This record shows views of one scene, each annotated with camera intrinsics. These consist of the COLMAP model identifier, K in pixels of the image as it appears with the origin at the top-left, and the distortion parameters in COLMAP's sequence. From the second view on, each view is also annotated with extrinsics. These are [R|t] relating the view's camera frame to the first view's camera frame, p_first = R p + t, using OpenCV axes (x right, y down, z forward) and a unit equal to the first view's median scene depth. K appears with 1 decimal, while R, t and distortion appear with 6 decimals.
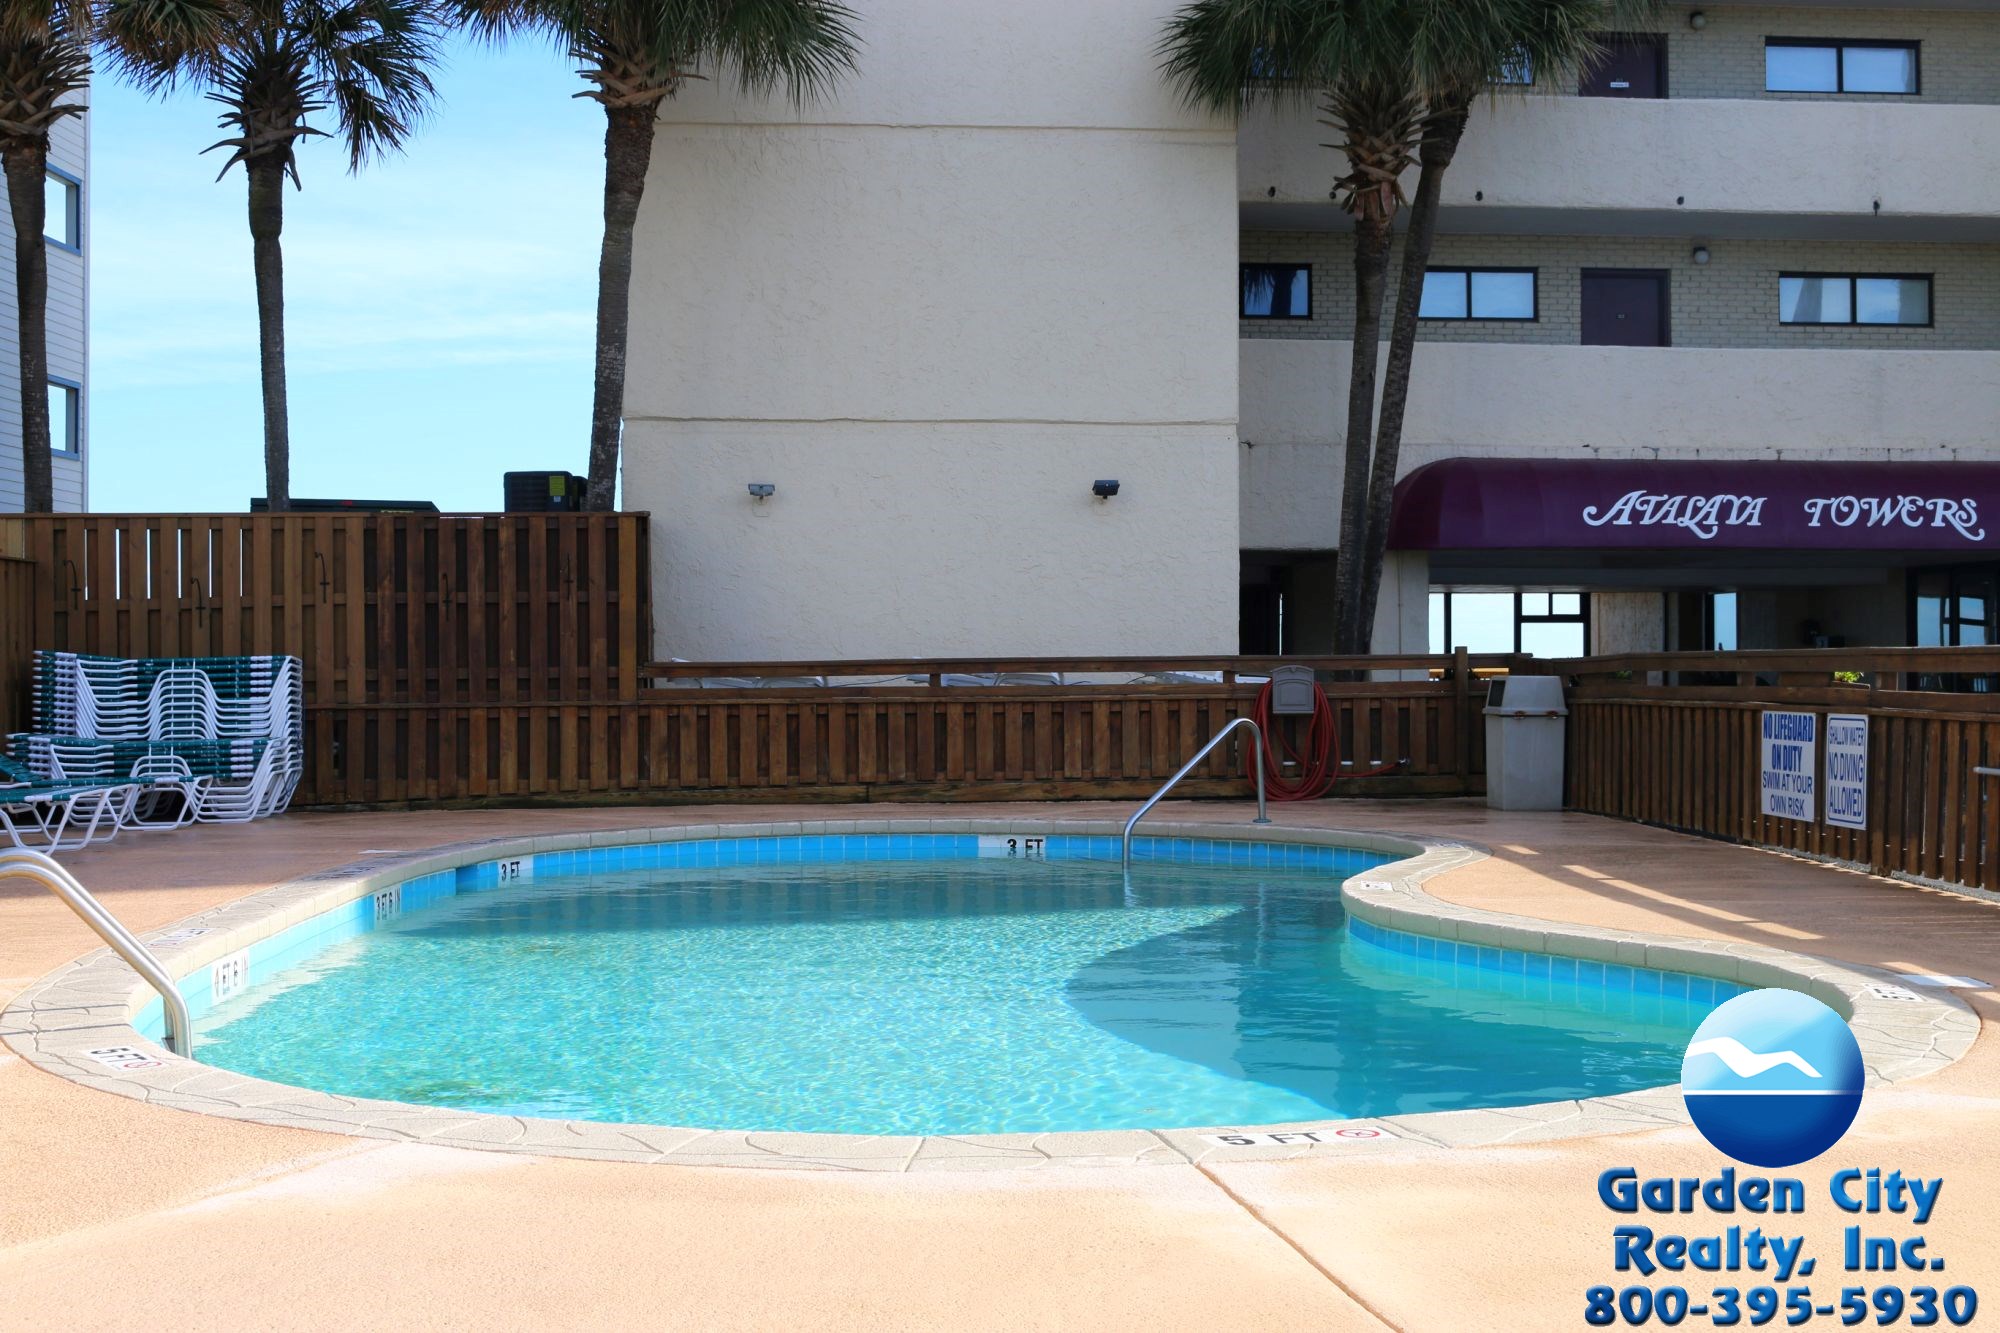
lens RADIAL K [[2719.4, 0, 989.1], [0, 2719.4, 656.4], [0, 0, 1]] dist [-0.054391, 0.000000]
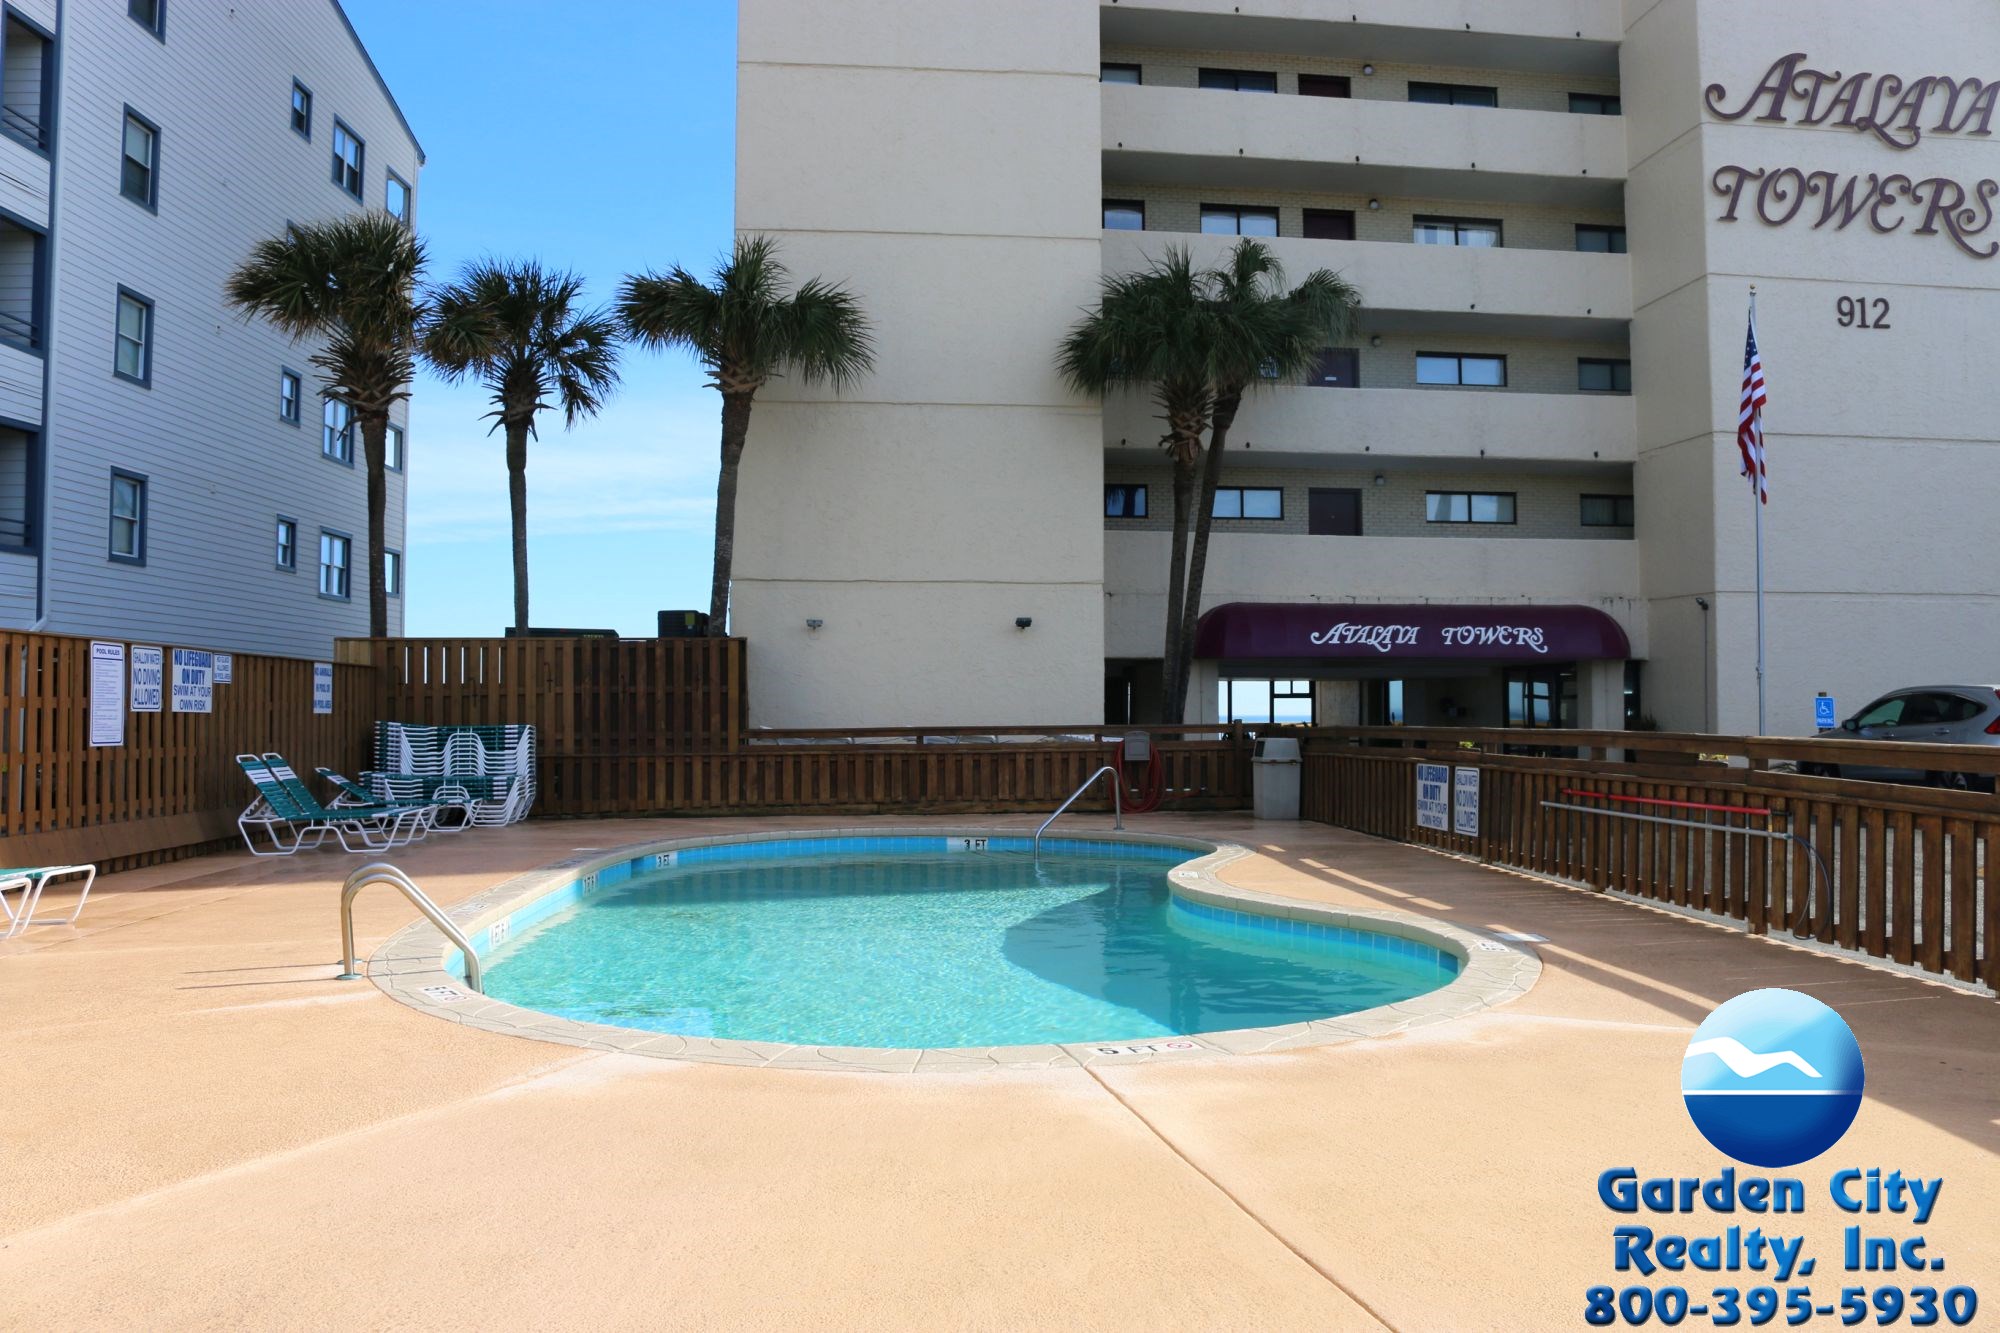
lens RADIAL K [[1669.1, 0, 994.7], [0, 1669.1, 647.1], [0, 0, 1]] dist [-0.153577, 0.132915]
pose [[0.999623, 0.002250, 0.027353, -0.002228], [-0.001231, 0.999307, -0.037204, -0.009424], [-0.027418, 0.037156, 0.998933, -0.010067]]
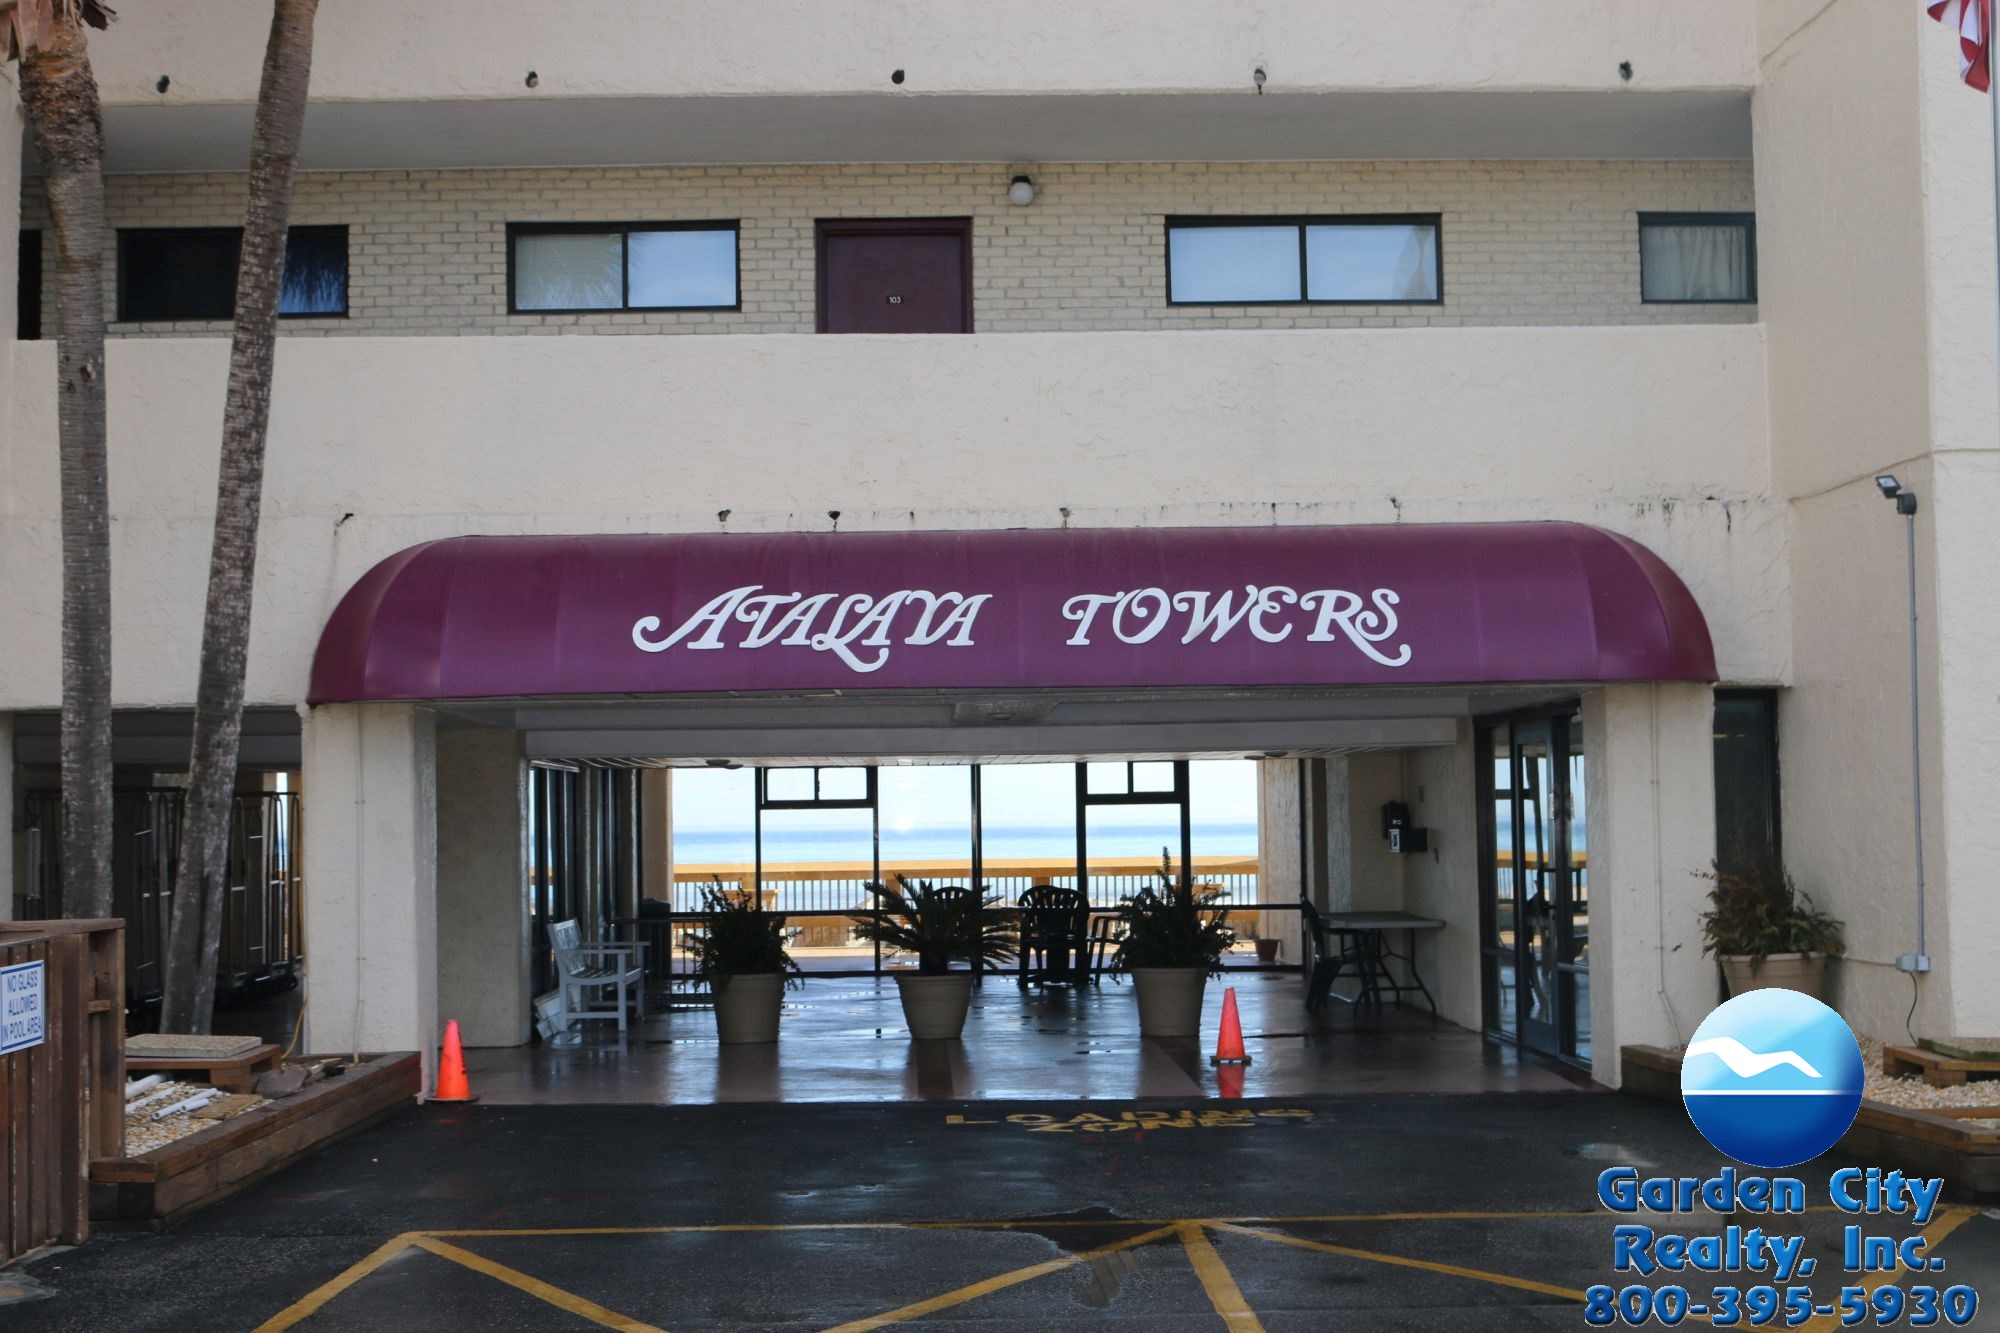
lens RADIAL K [[2686.3, 0, 1001.1], [0, 2686.3, 676.6], [0, 0, 1]] dist [-0.075187, 0.000000]
pose [[0.997347, -0.016985, -0.070780, 0.380976], [0.013329, 0.998568, -0.051811, -0.016933], [0.071558, 0.050730, 0.996145, 0.546007]]
